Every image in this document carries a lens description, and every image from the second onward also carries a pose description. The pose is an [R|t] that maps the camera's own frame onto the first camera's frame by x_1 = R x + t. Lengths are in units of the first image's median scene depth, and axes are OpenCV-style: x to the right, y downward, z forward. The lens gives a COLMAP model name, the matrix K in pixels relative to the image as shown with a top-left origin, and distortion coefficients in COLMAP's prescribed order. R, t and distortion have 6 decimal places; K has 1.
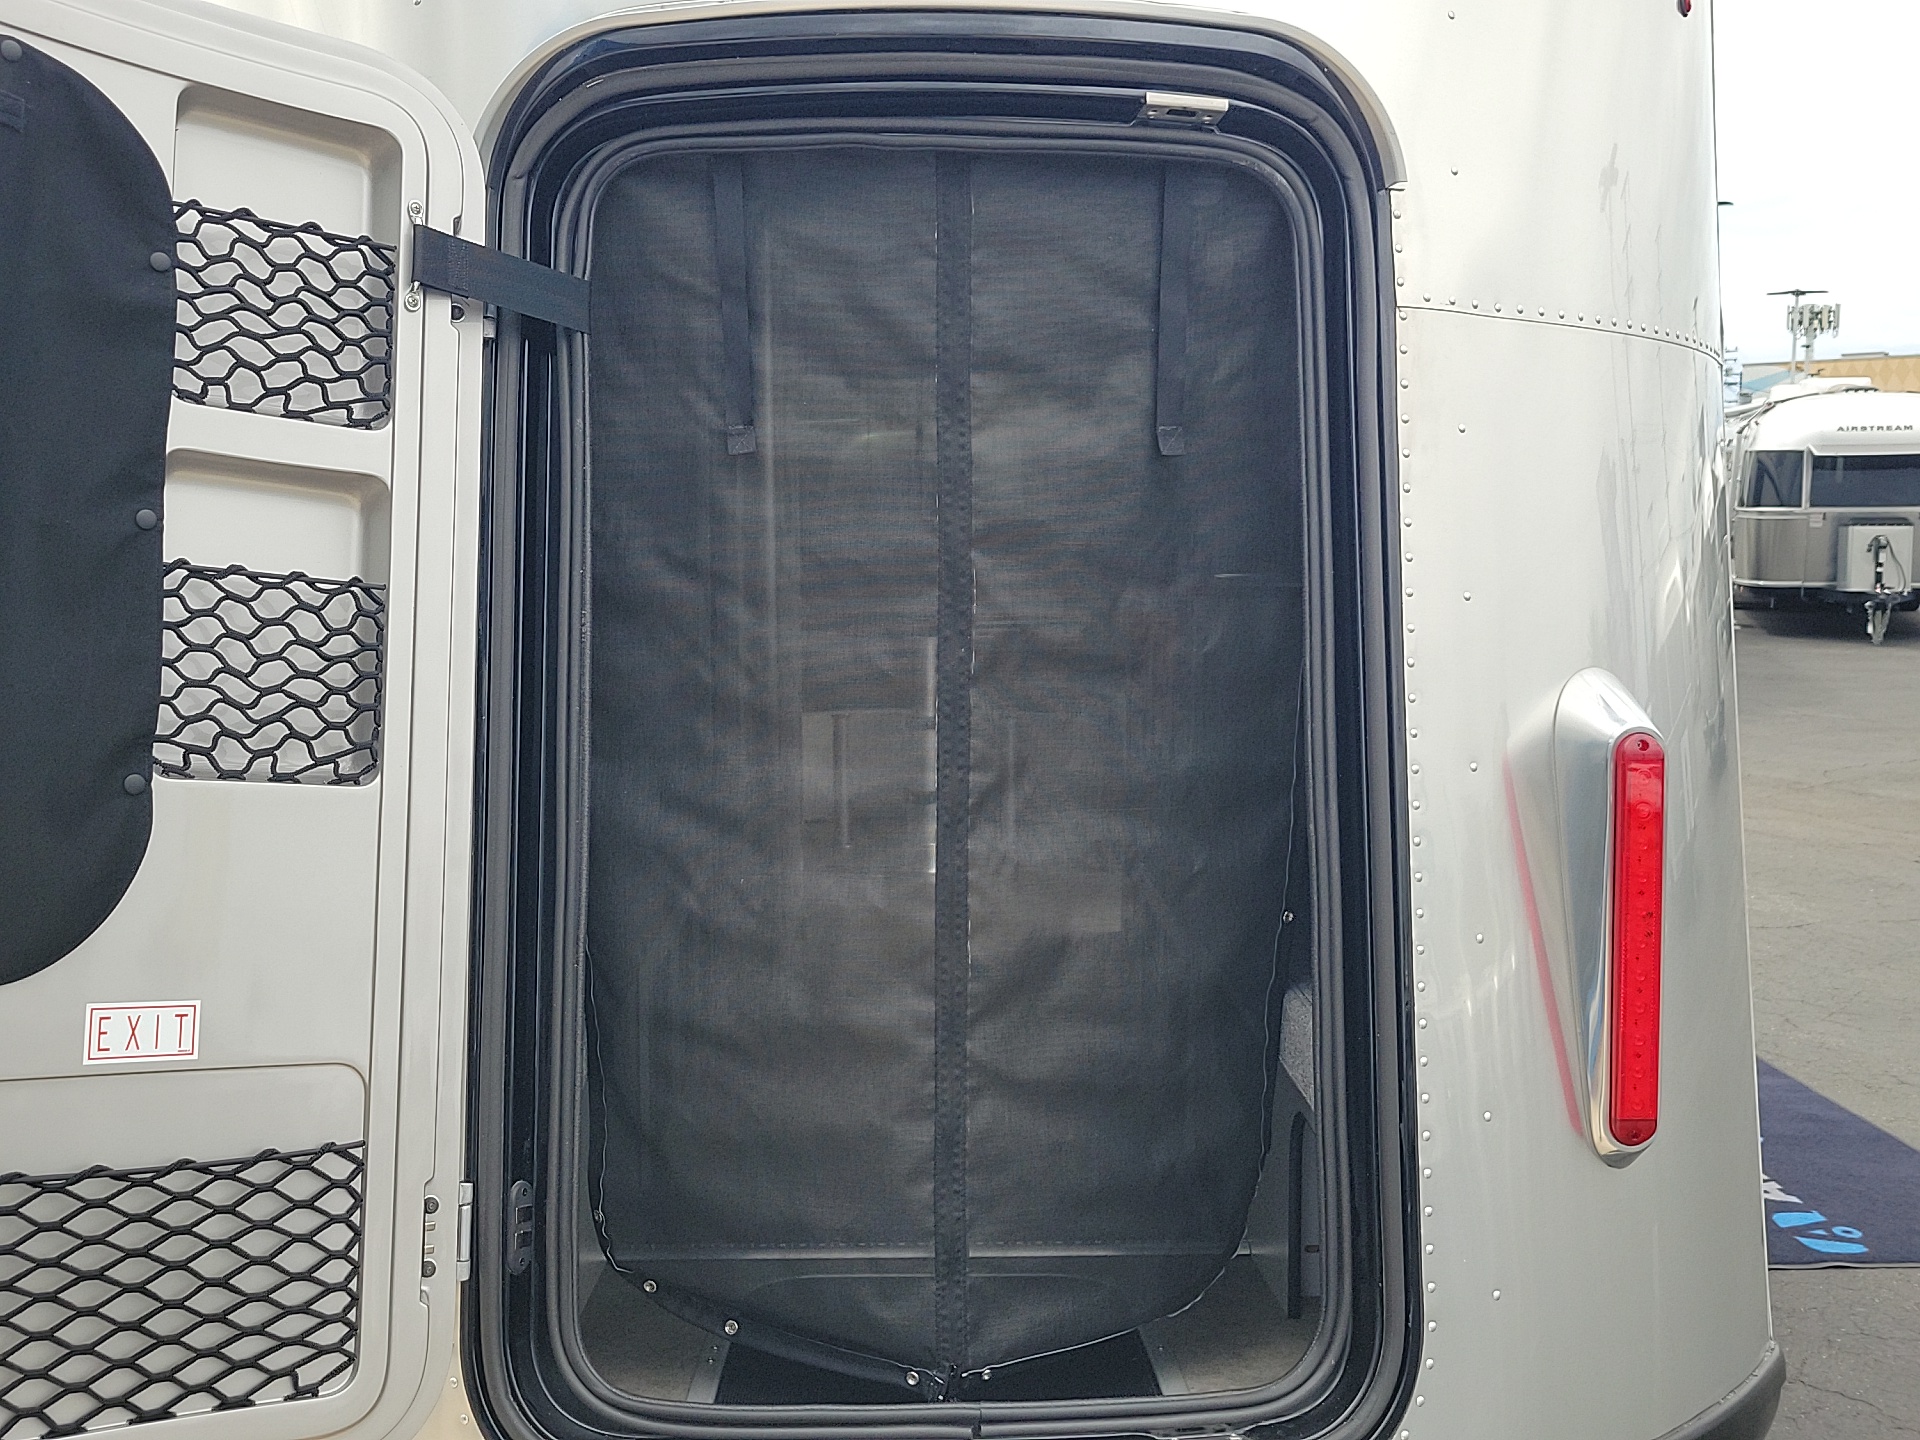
lens RADIAL K [[1473.0, 0, 912.0], [0, 1473.0, 680.1], [0, 0, 1]] dist [0.064713, -0.040430]
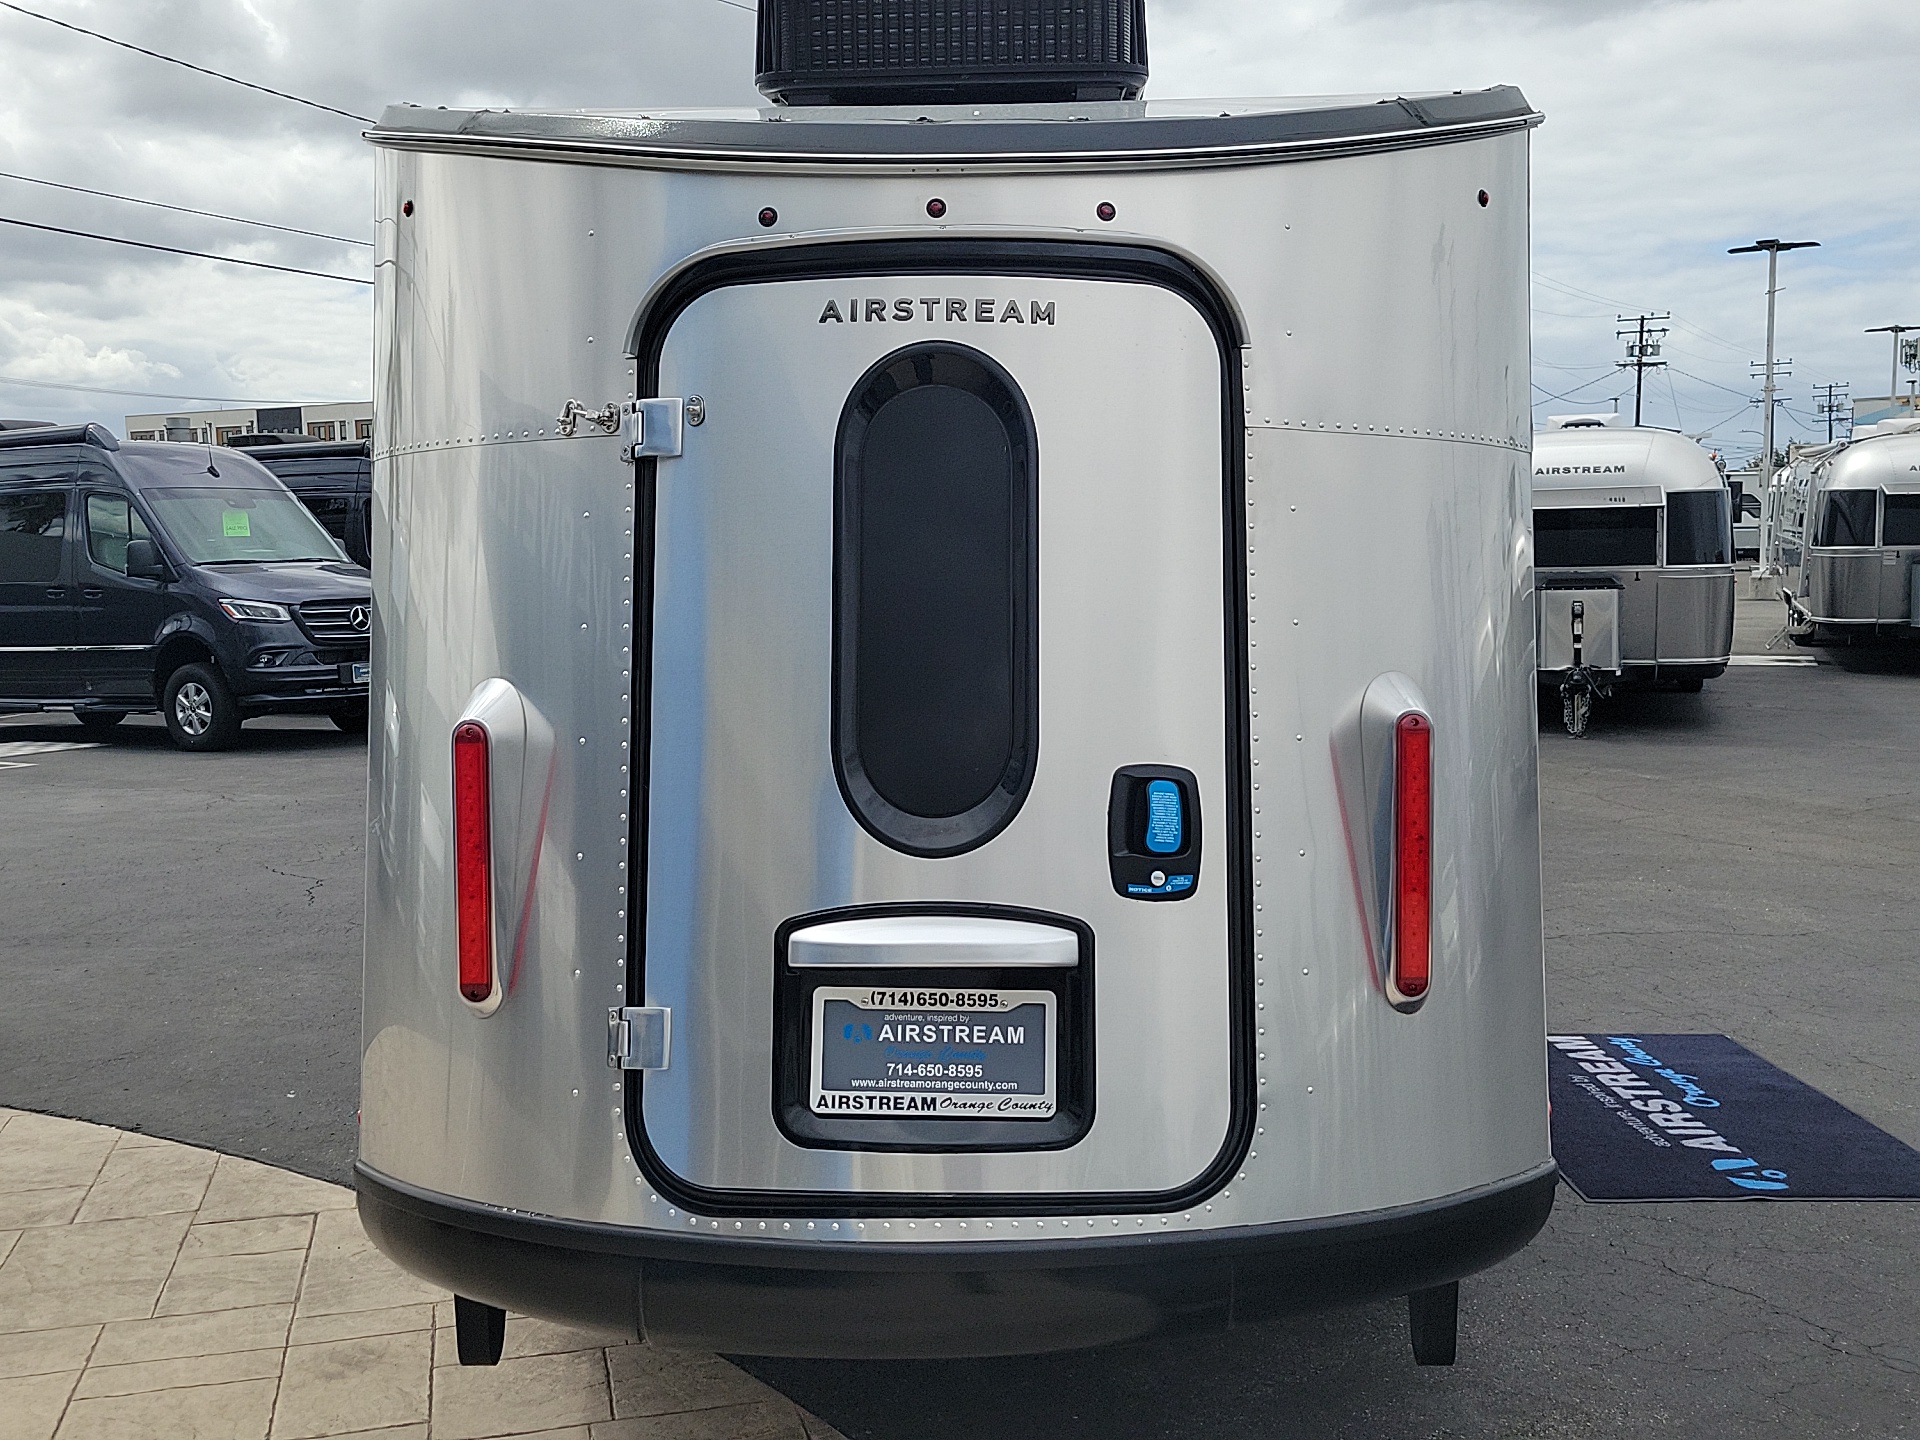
lens RADIAL K [[1473.0, 0, 943.4], [0, 1473.0, 709.5], [0, 0, 1]] dist [0.064713, -0.040430]
pose [[0.998871, -0.005365, -0.047199, 0.101788], [0.004848, 0.999927, -0.011071, 0.048648], [0.047255, 0.010829, 0.998824, -0.521526]]
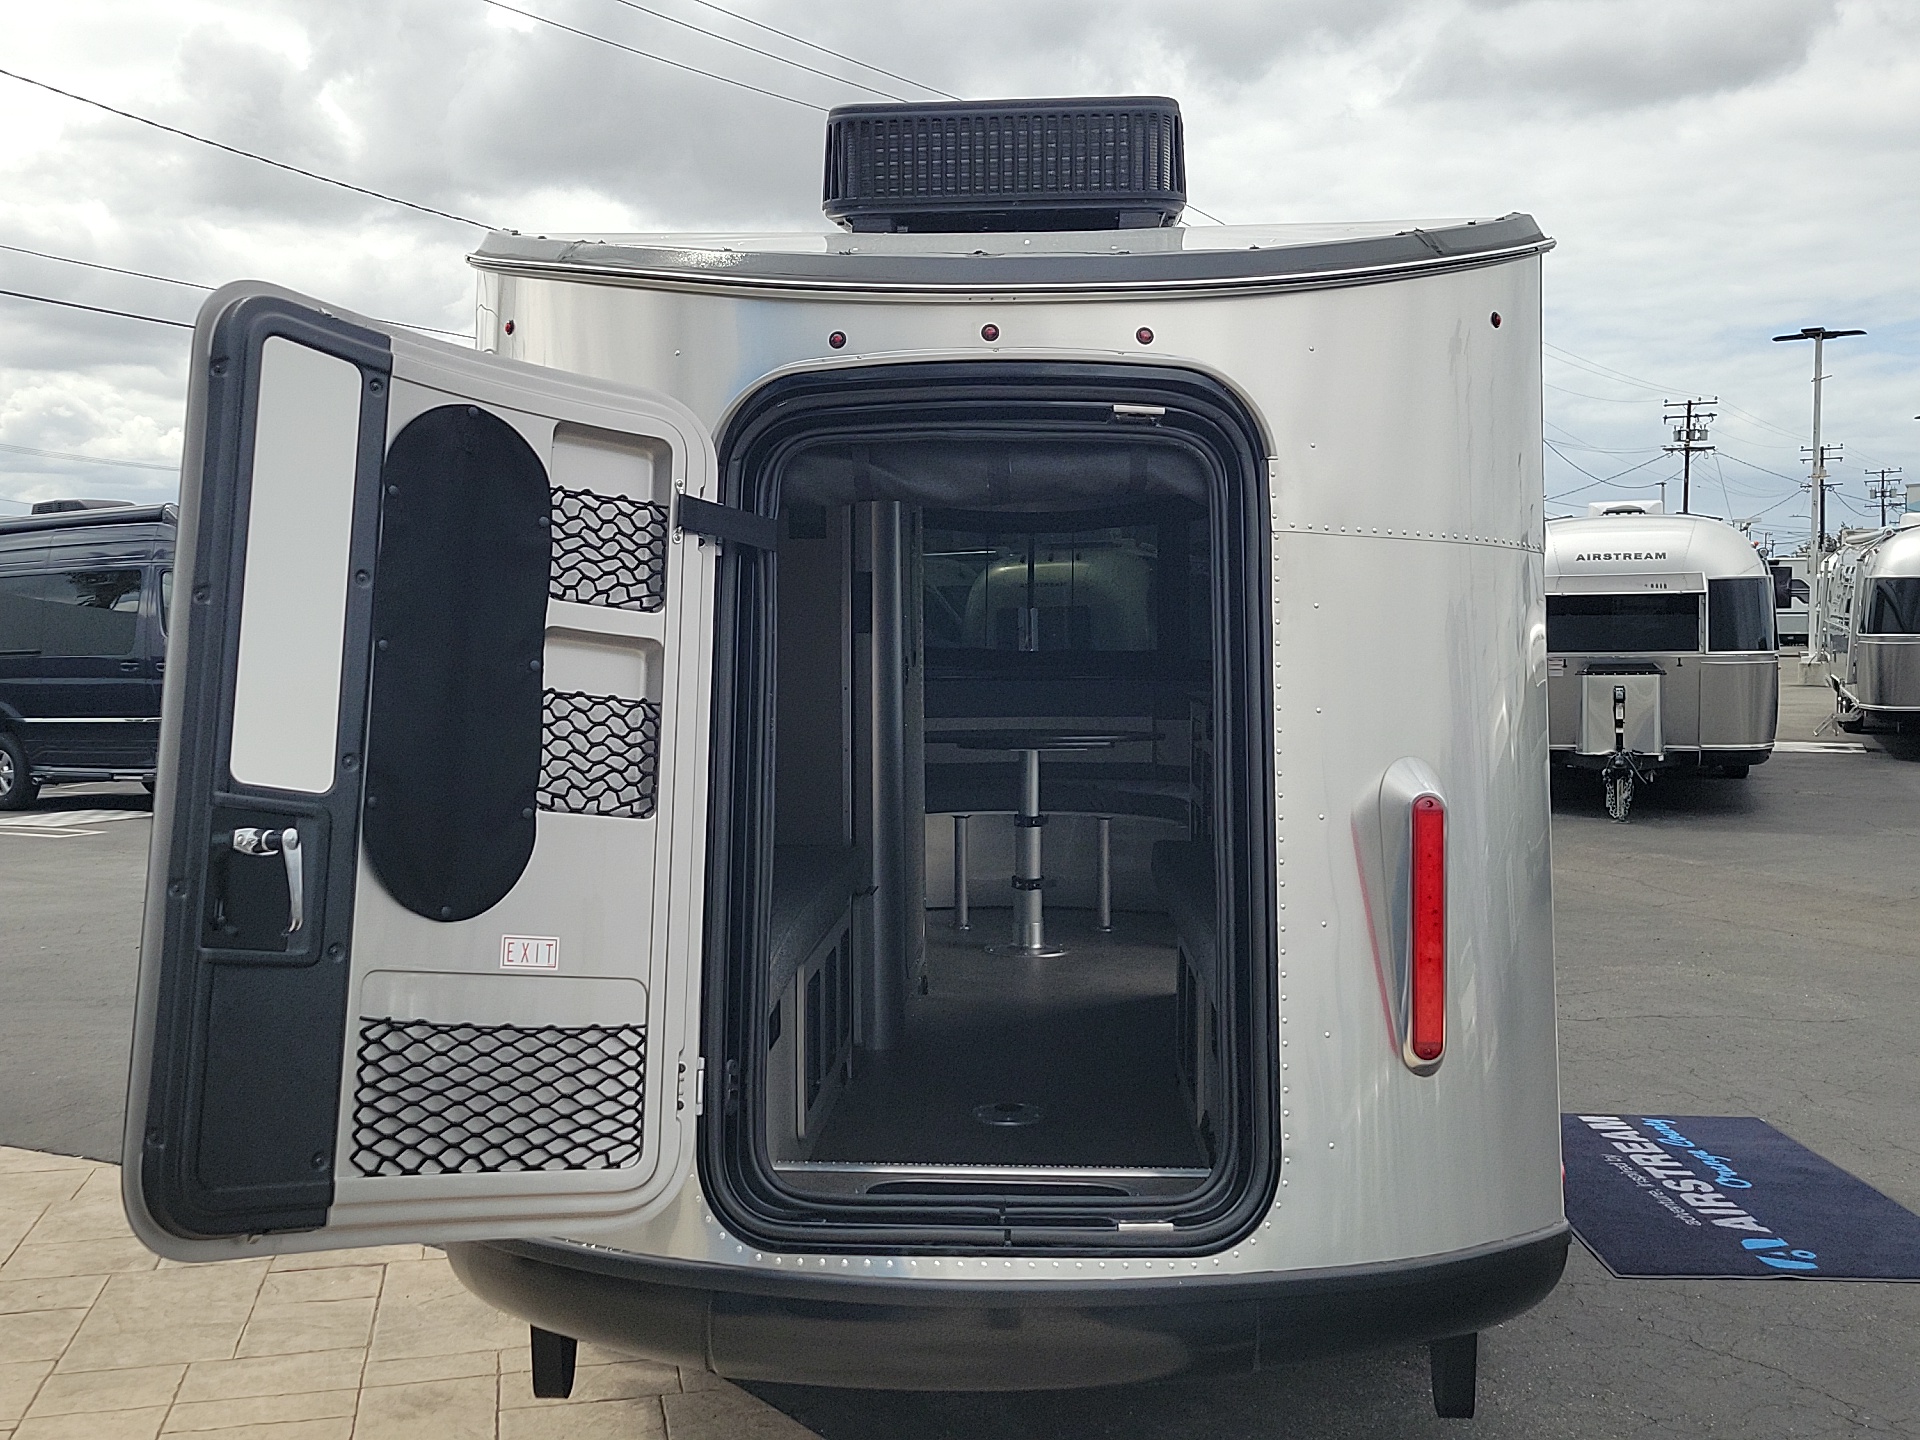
lens RADIAL K [[1473.0, 0, 946.6], [0, 1473.0, 730.0], [0, 0, 1]] dist [0.064713, -0.040430]
pose [[0.997265, 0.002103, -0.073883, 0.100747], [-0.005769, 0.998760, -0.049450, 0.049506], [0.073687, 0.049741, 0.996040, -0.666475]]
